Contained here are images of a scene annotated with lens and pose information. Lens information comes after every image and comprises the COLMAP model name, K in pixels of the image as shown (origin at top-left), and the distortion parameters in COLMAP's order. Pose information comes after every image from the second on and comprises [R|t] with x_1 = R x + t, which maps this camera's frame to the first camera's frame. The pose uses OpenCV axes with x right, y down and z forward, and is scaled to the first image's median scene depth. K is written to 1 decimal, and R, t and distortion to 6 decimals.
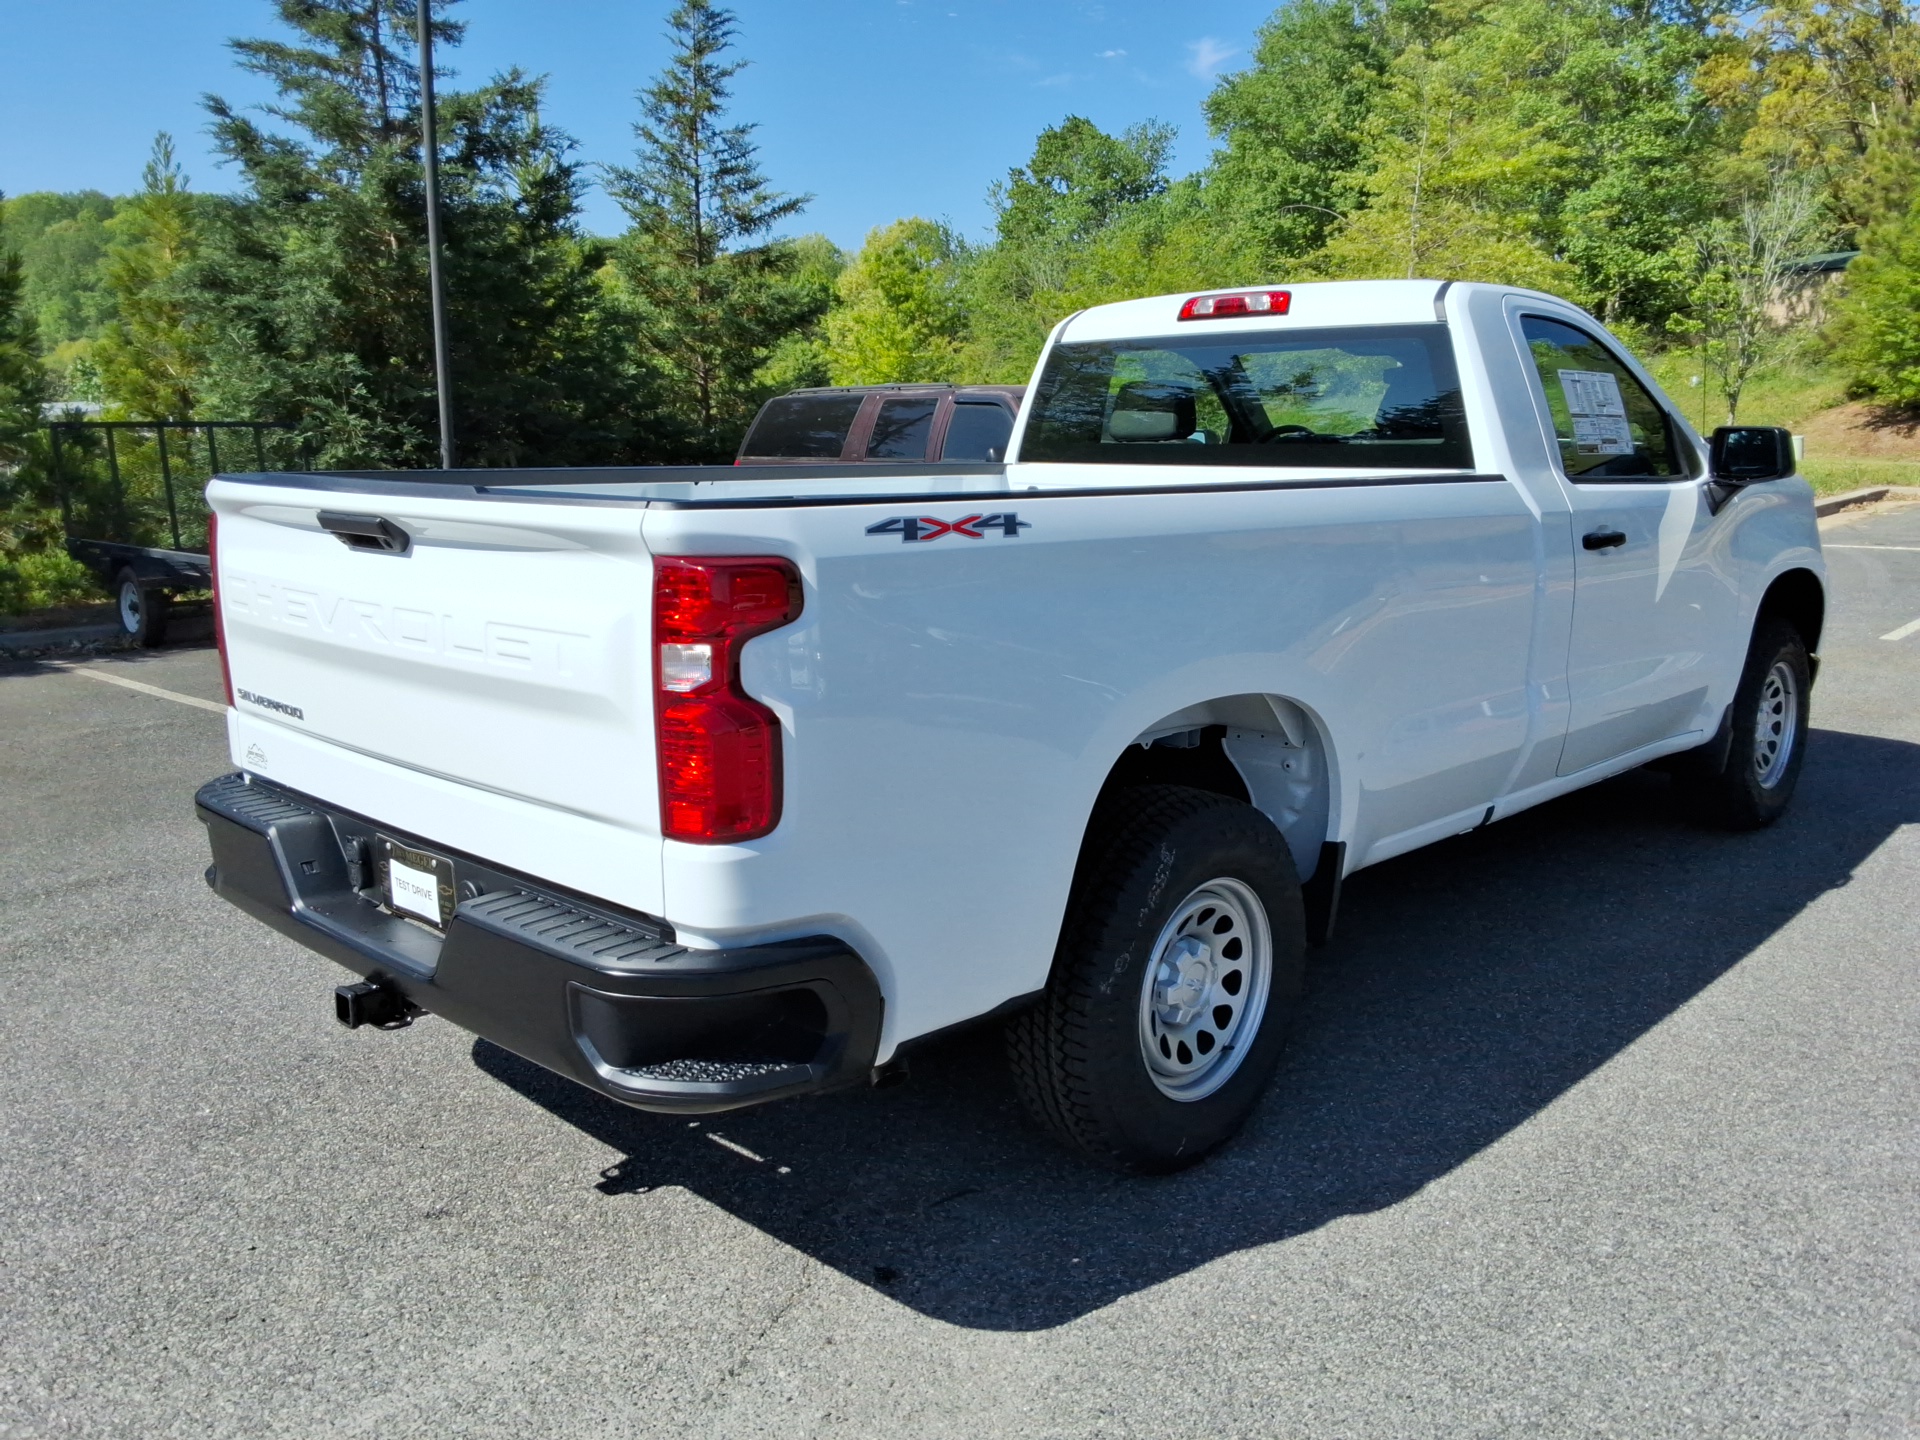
lens RADIAL K [[1539.7, 0, 973.7], [0, 1539.7, 716.8], [0, 0, 1]] dist [0.079374, -0.123852]
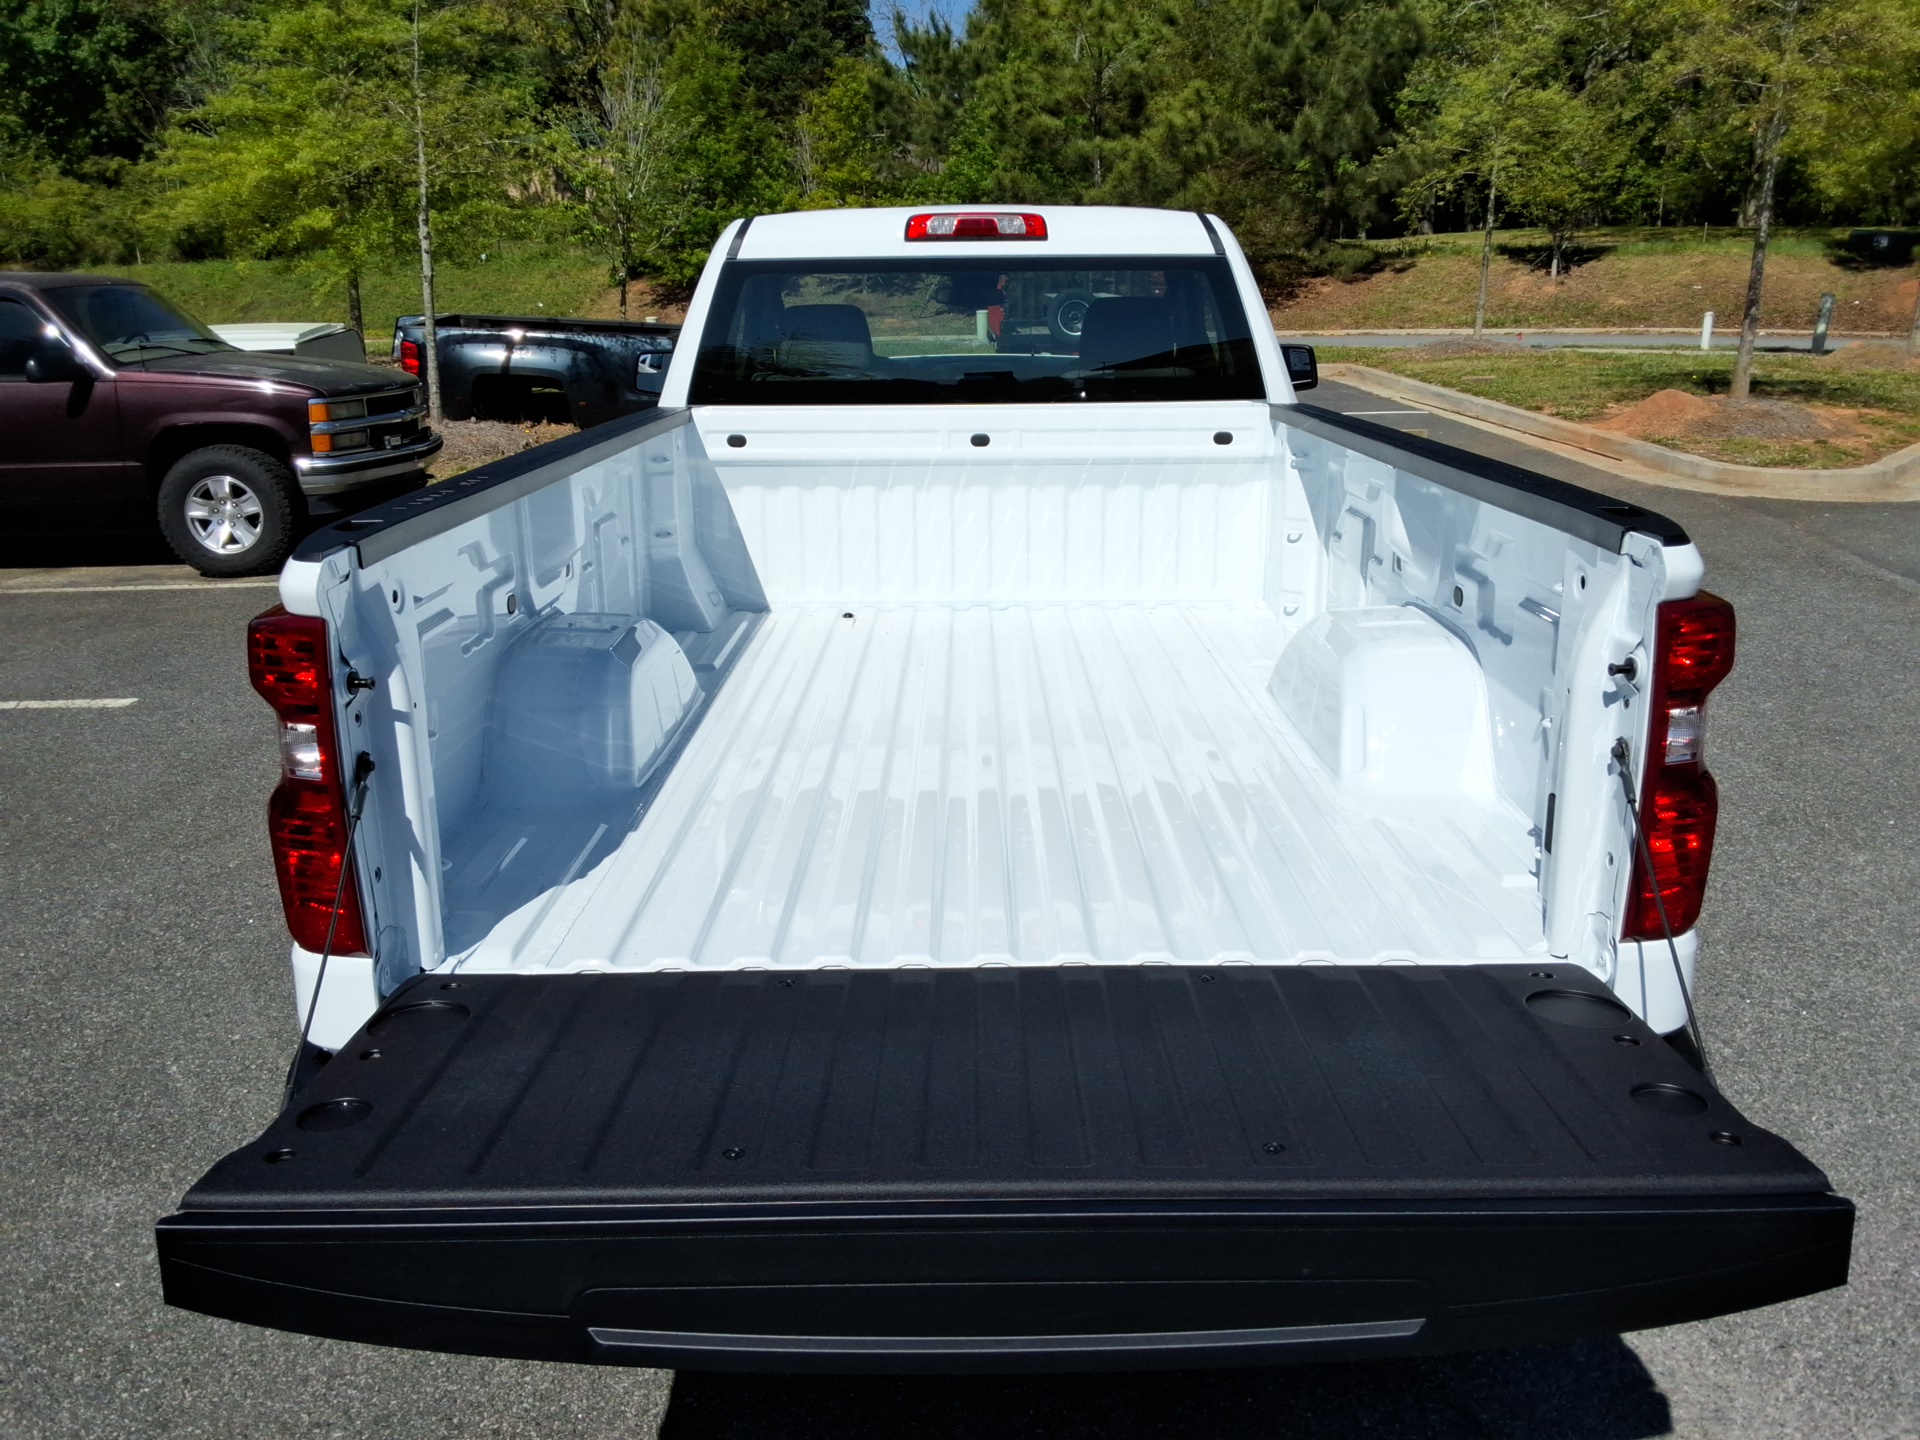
lens RADIAL K [[1539.7, 0, 983.6], [0, 1539.7, 731.3], [0, 0, 1]] dist [0.079374, -0.123852]
pose [[0.721393, -0.193803, 0.664856, -0.465800], [0.136057, 0.980996, 0.138329, -0.089955], [-0.679029, -0.009331, 0.734052, 0.292379]]
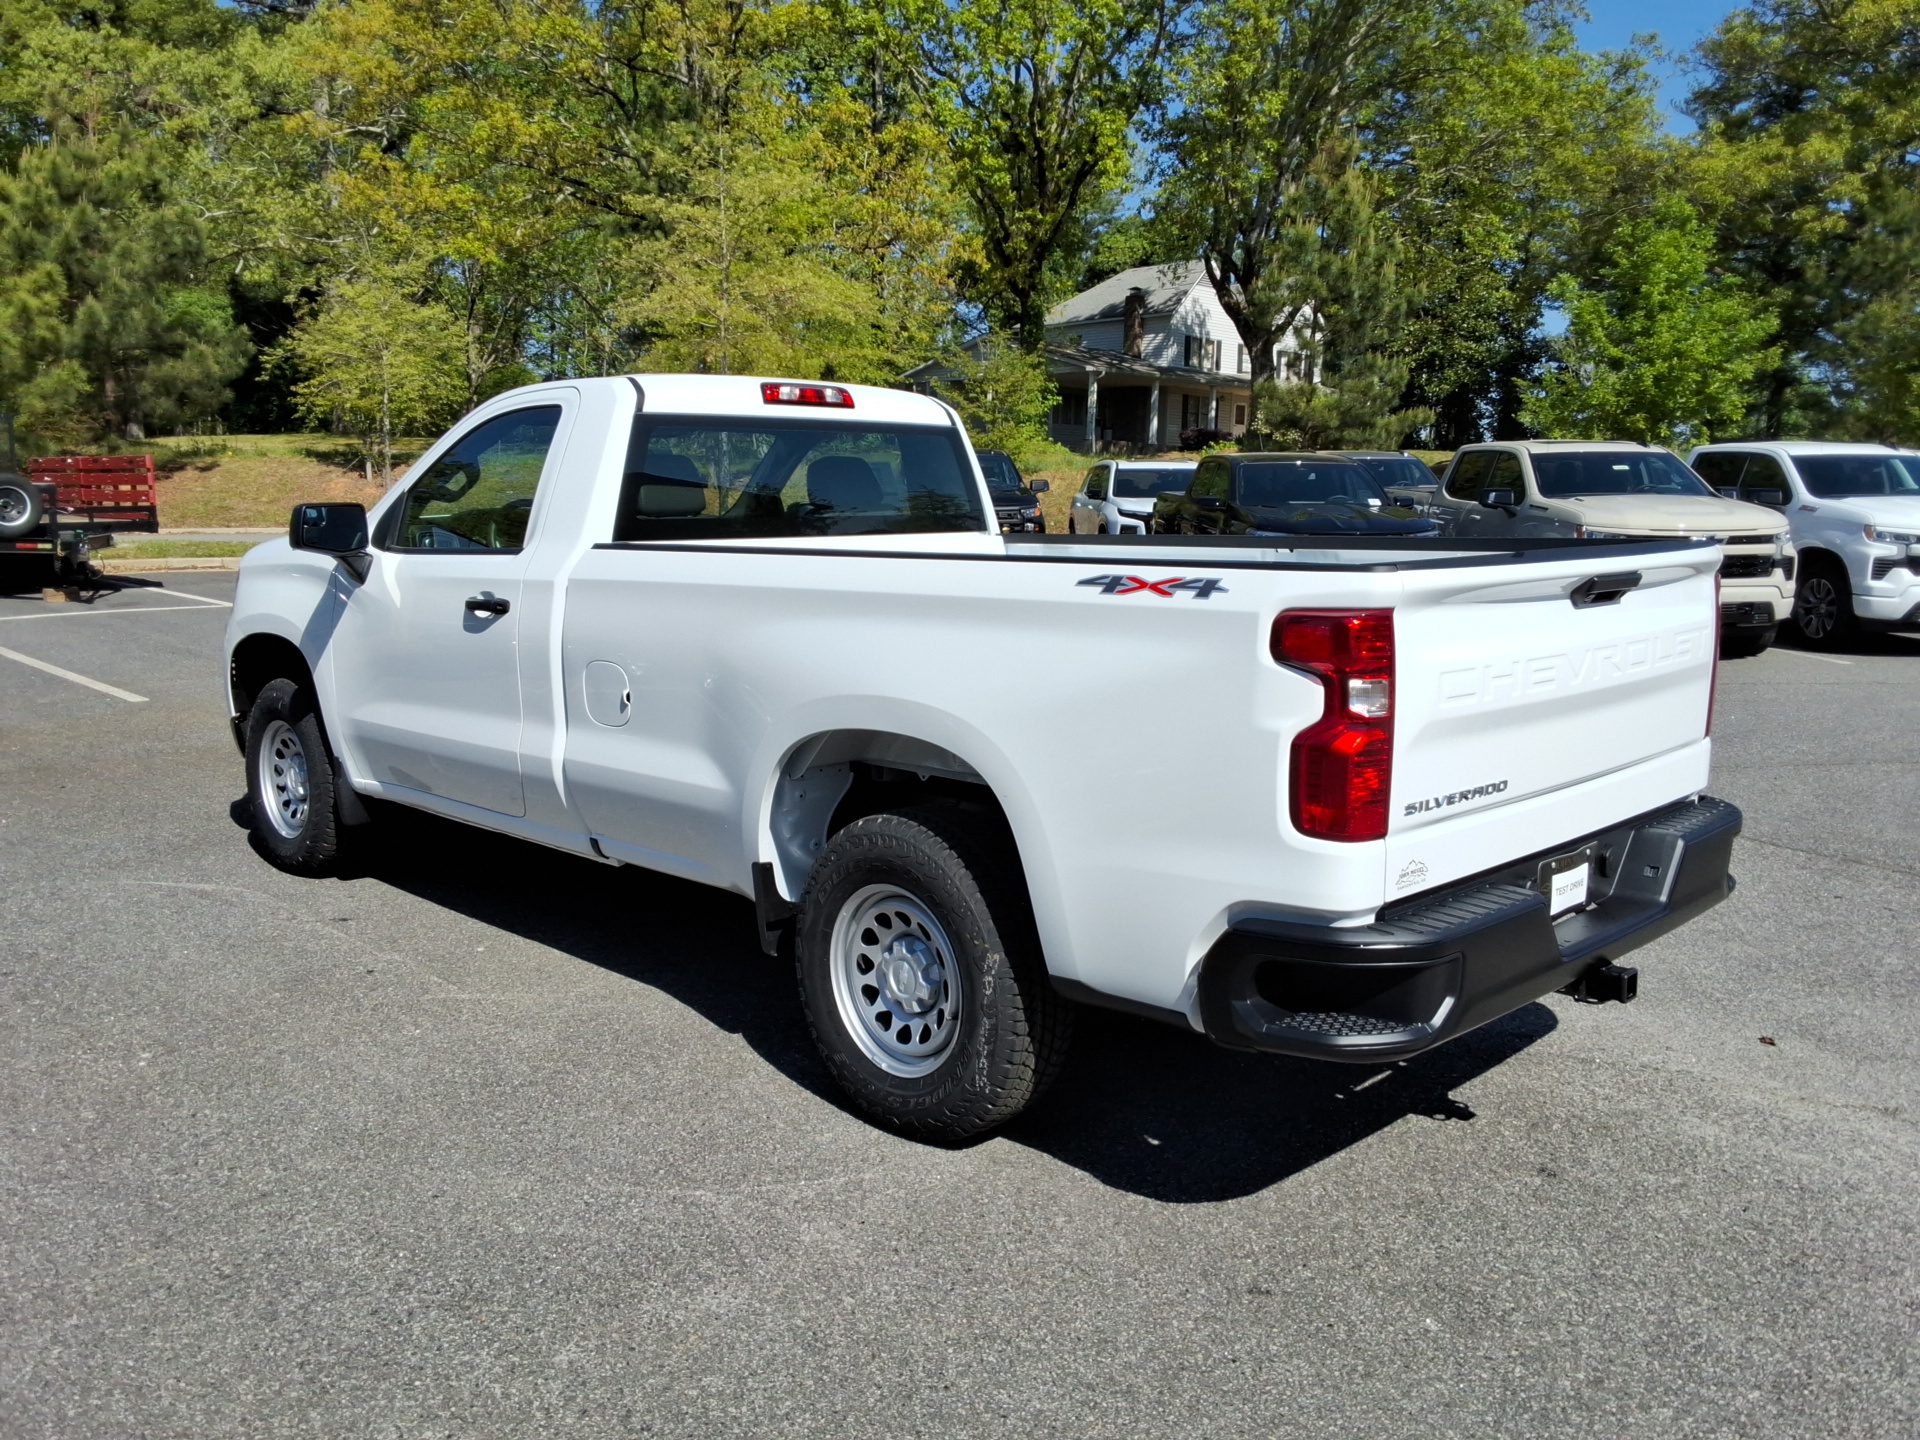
lens RADIAL K [[1539.7, 0, 983.9], [0, 1539.7, 714.7], [0, 0, 1]] dist [0.079374, -0.123852]
pose [[0.020347, -0.139587, 0.990001, -0.902142], [0.184406, 0.973741, 0.133504, -0.153811], [-0.982640, 0.179845, 0.045553, 0.803237]]
